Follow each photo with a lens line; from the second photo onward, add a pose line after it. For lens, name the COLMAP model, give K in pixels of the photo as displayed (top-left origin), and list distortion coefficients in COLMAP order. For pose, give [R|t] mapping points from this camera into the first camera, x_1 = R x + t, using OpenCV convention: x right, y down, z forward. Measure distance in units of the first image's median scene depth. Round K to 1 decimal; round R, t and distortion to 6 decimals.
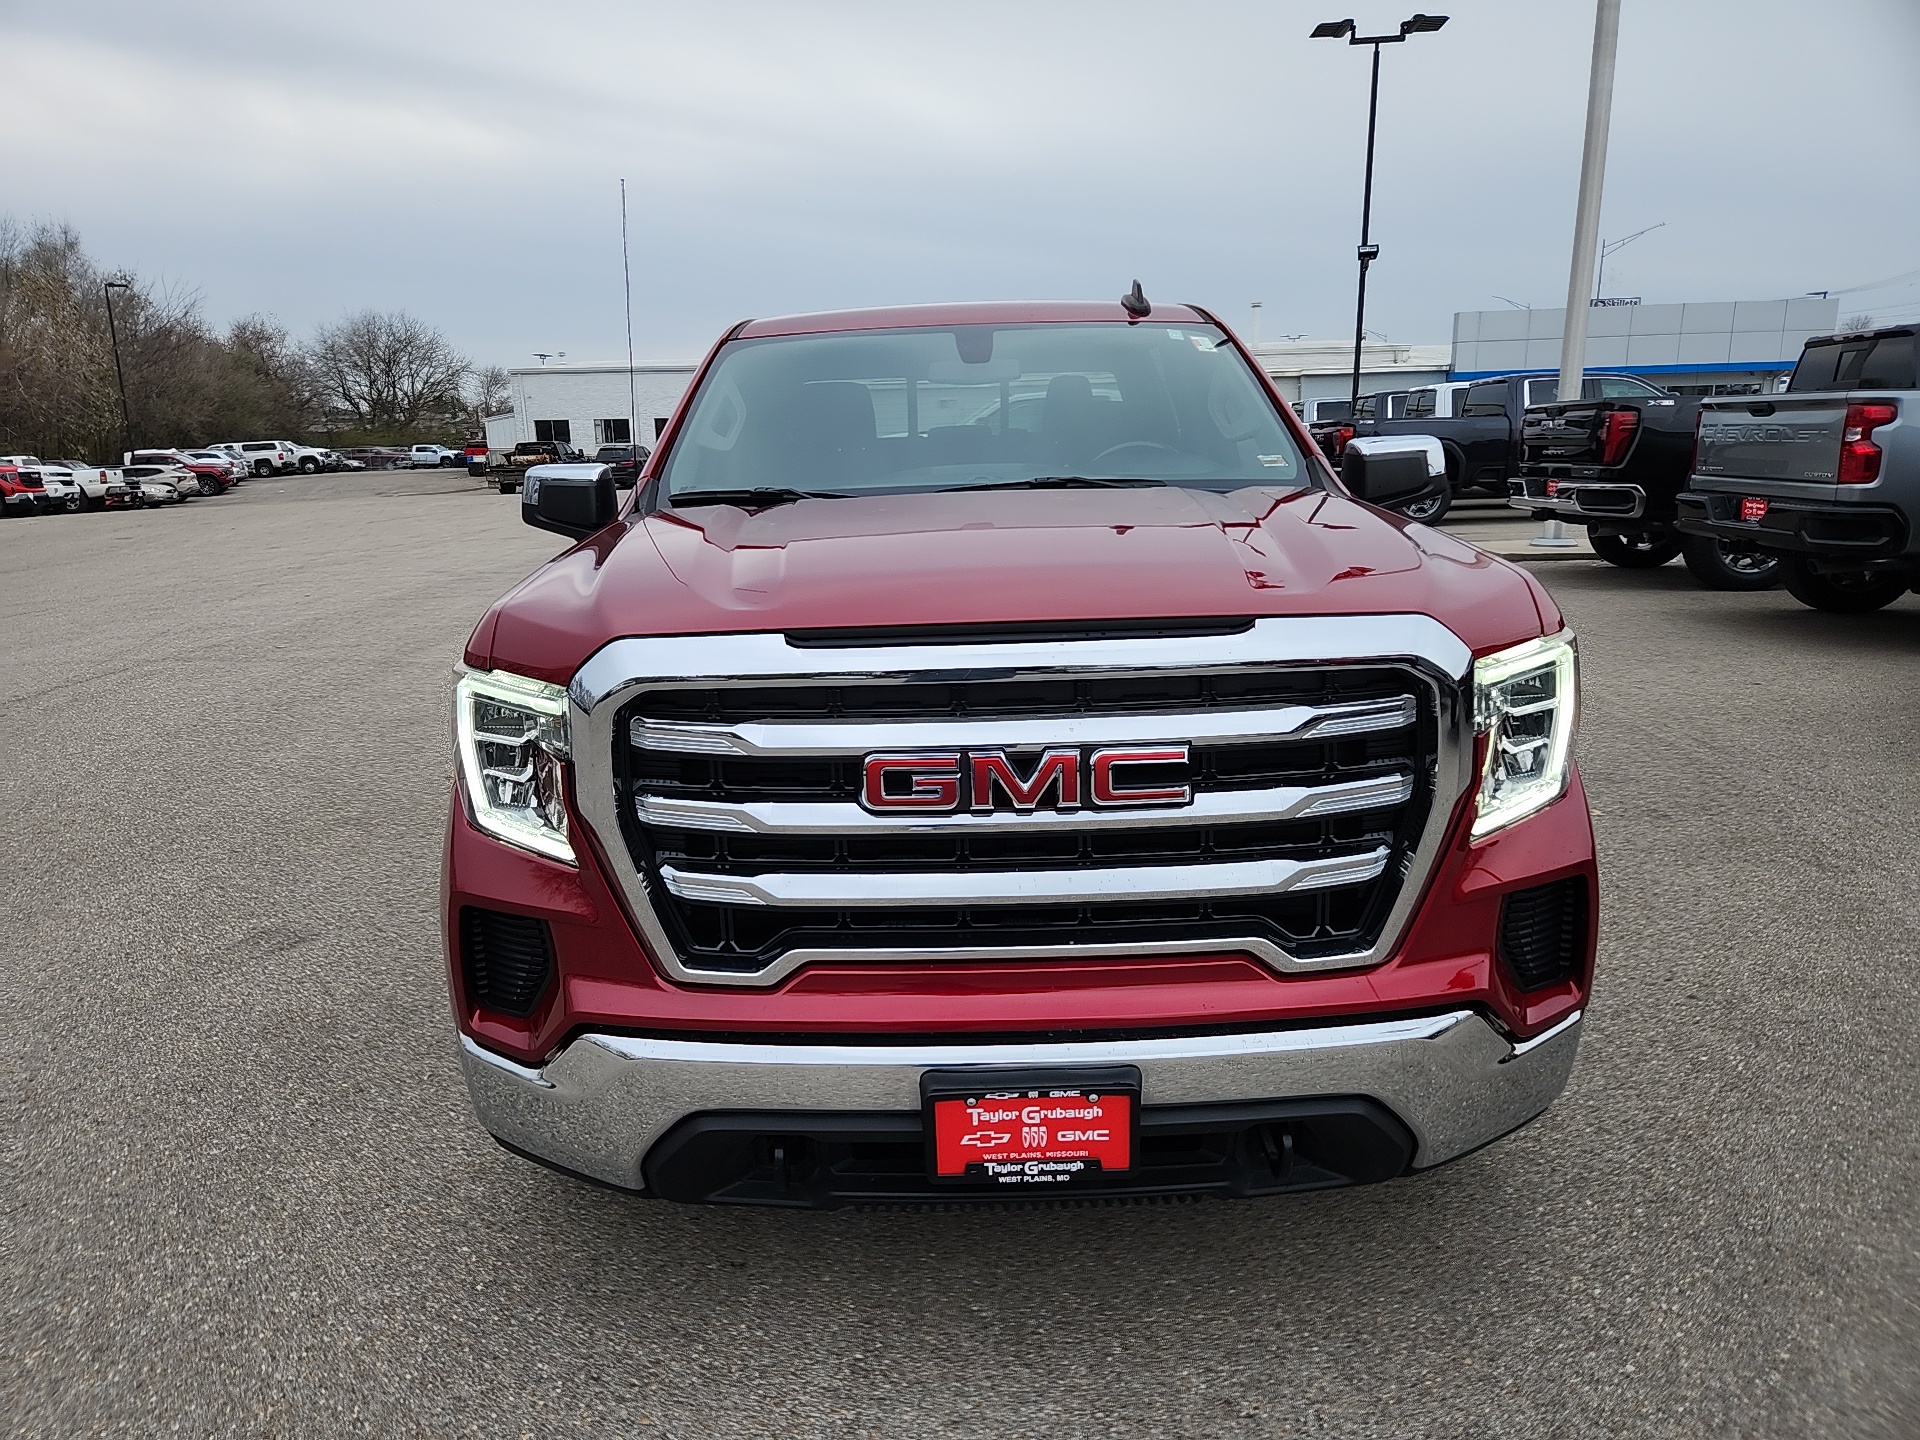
lens RADIAL K [[1301.9, 0, 963.2], [0, 1301.9, 769.0], [0, 0, 1]] dist [0.026589, 0.000801]
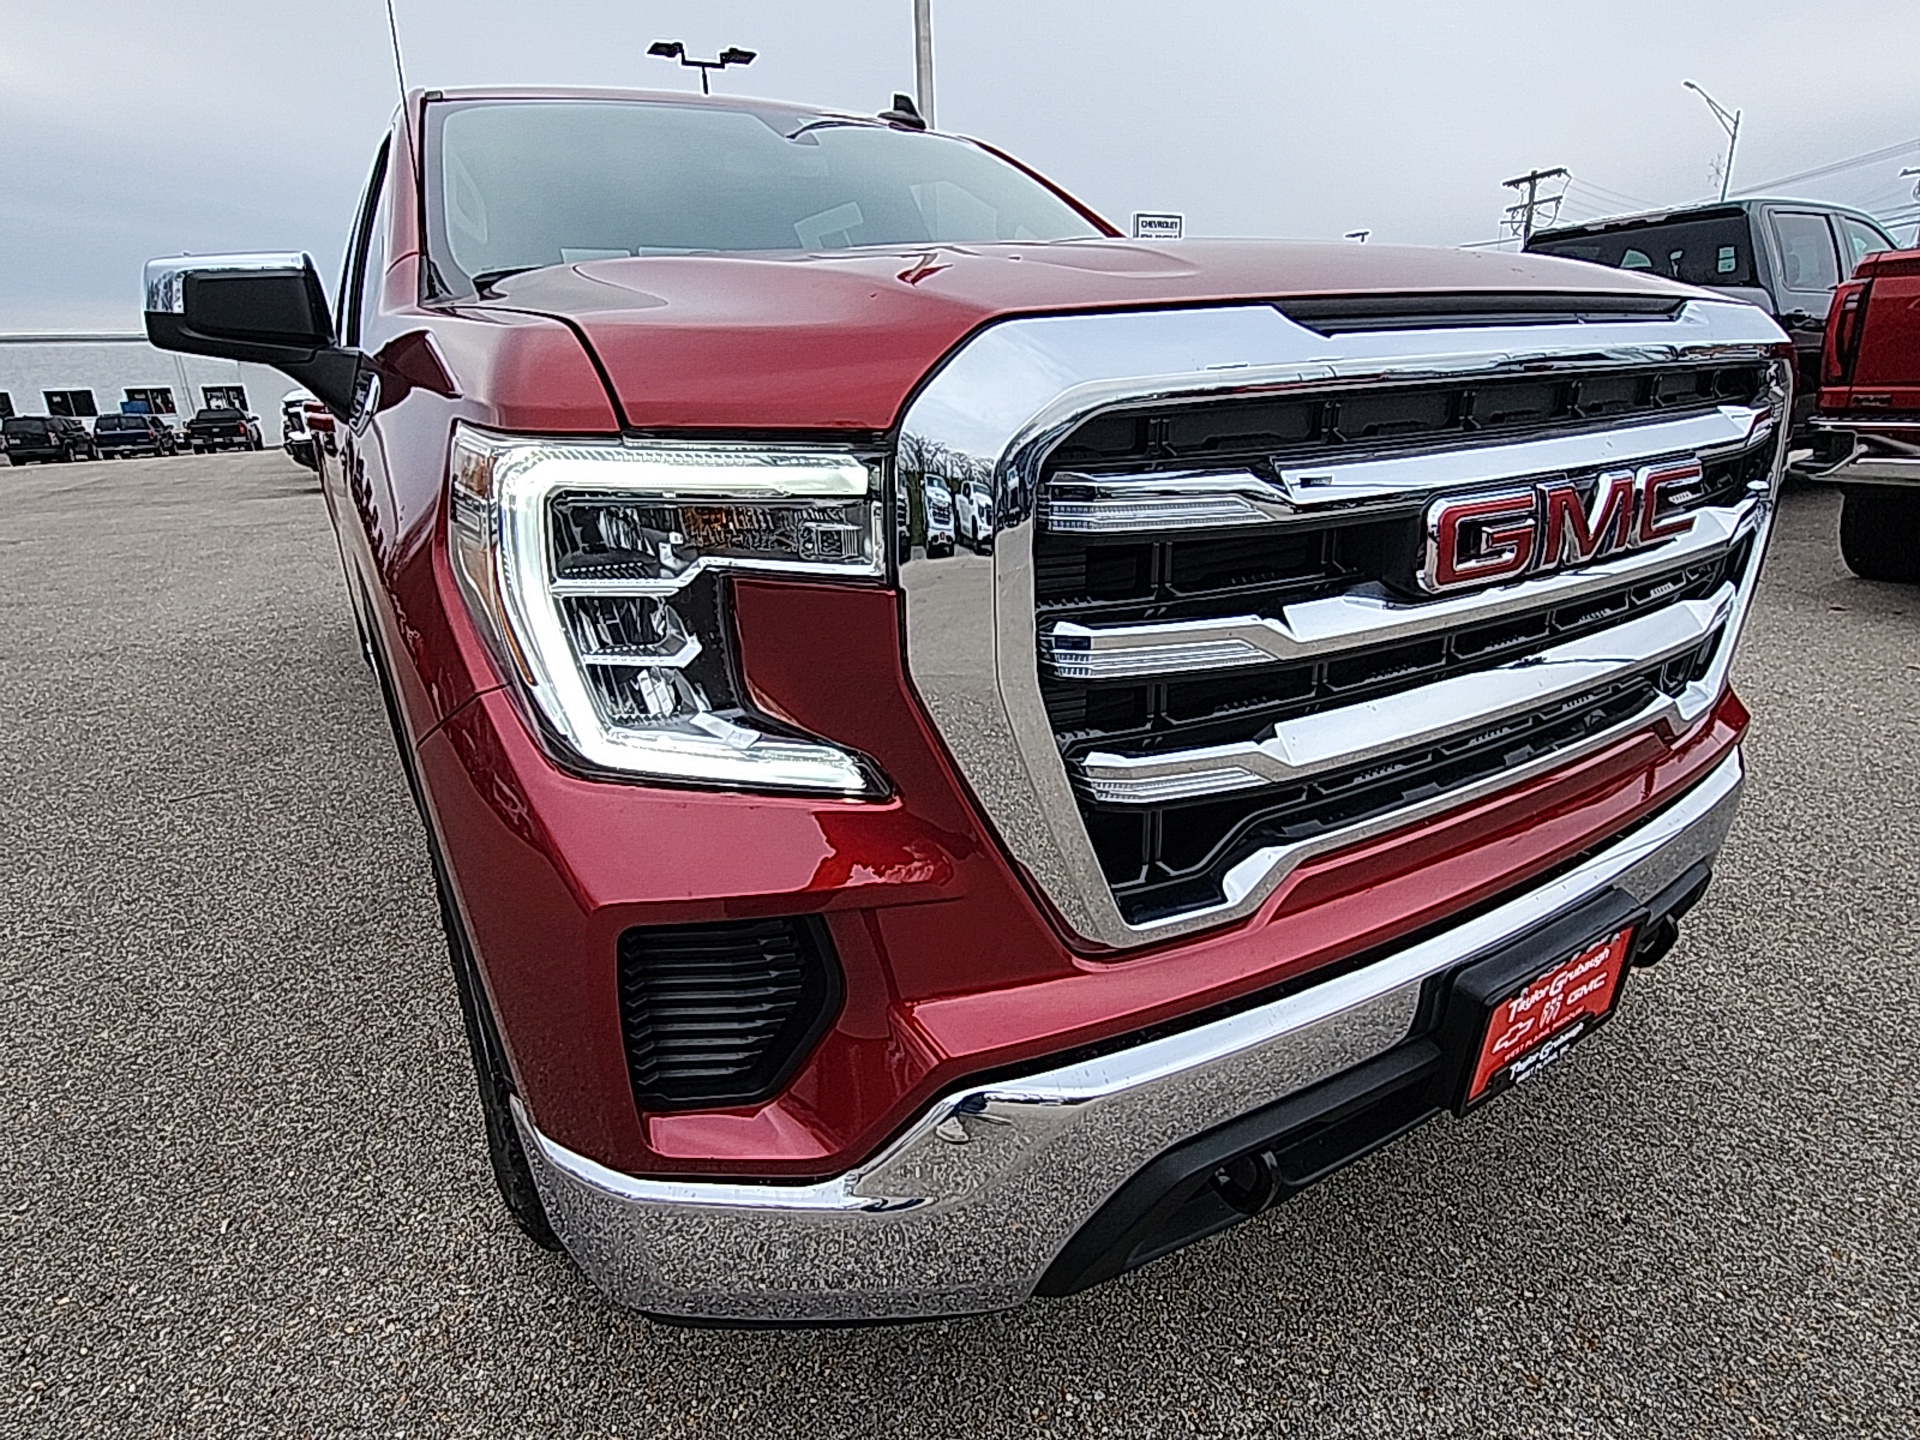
lens RADIAL K [[1009.3, 0, 946.8], [0, 1009.3, 710.4], [0, 0, 1]] dist [0.006156, -0.001379]
pose [[0.853602, -0.170822, 0.492122, -0.428294], [0.153462, 0.985243, 0.075805, 0.012499], [-0.497808, 0.010815, 0.867220, 0.572137]]
